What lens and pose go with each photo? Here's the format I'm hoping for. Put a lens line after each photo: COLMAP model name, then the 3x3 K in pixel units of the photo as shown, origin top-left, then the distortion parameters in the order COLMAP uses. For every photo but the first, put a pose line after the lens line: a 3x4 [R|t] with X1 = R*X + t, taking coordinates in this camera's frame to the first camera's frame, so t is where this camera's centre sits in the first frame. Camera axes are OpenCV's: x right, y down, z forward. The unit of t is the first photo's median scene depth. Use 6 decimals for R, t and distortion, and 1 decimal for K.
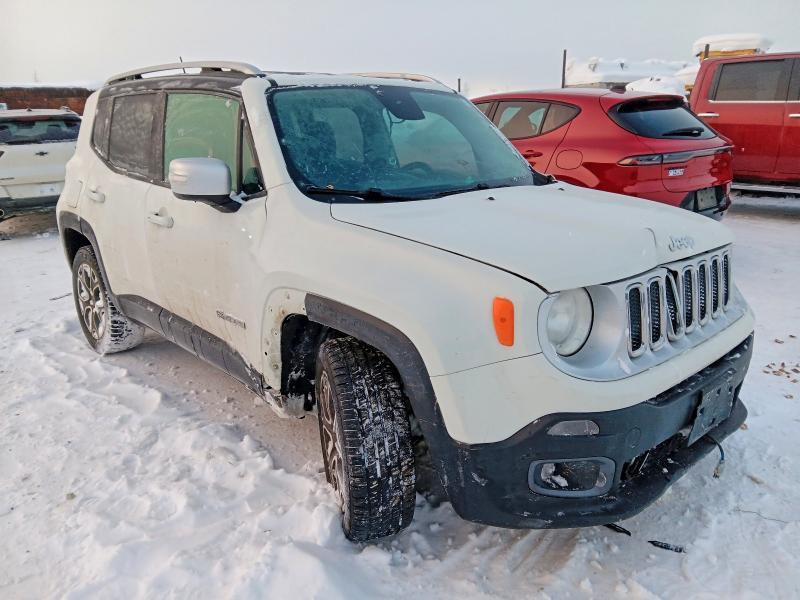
lens RADIAL K [[644.9, 0, 388.5], [0, 644.9, 298.4], [0, 0, 1]] dist [0.006510, 0.012386]
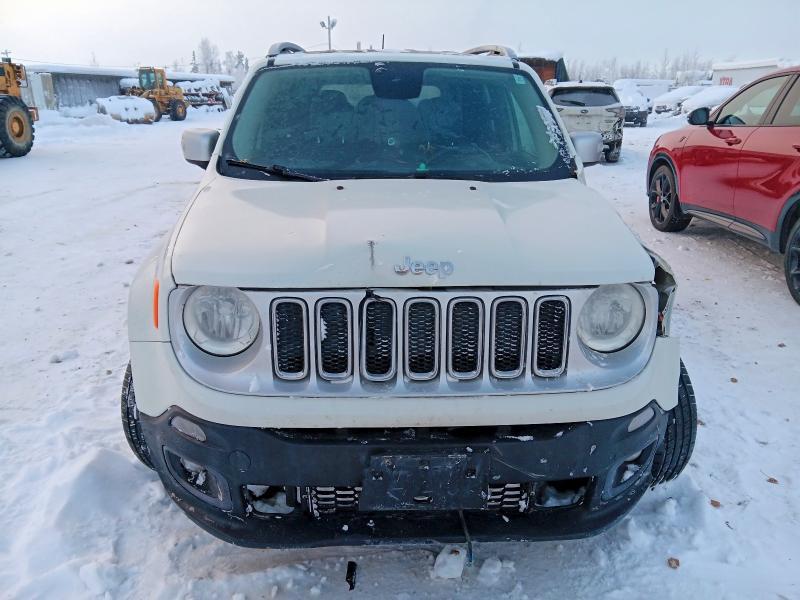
lens RADIAL K [[644.9, 0, 388.5], [0, 644.9, 298.4], [0, 0, 1]] dist [0.006510, 0.012386]
pose [[0.752150, 0.216460, -0.622427, 0.943924], [-0.187908, 0.975750, 0.112263, -0.134375], [0.631634, 0.032521, 0.774585, 0.377316]]
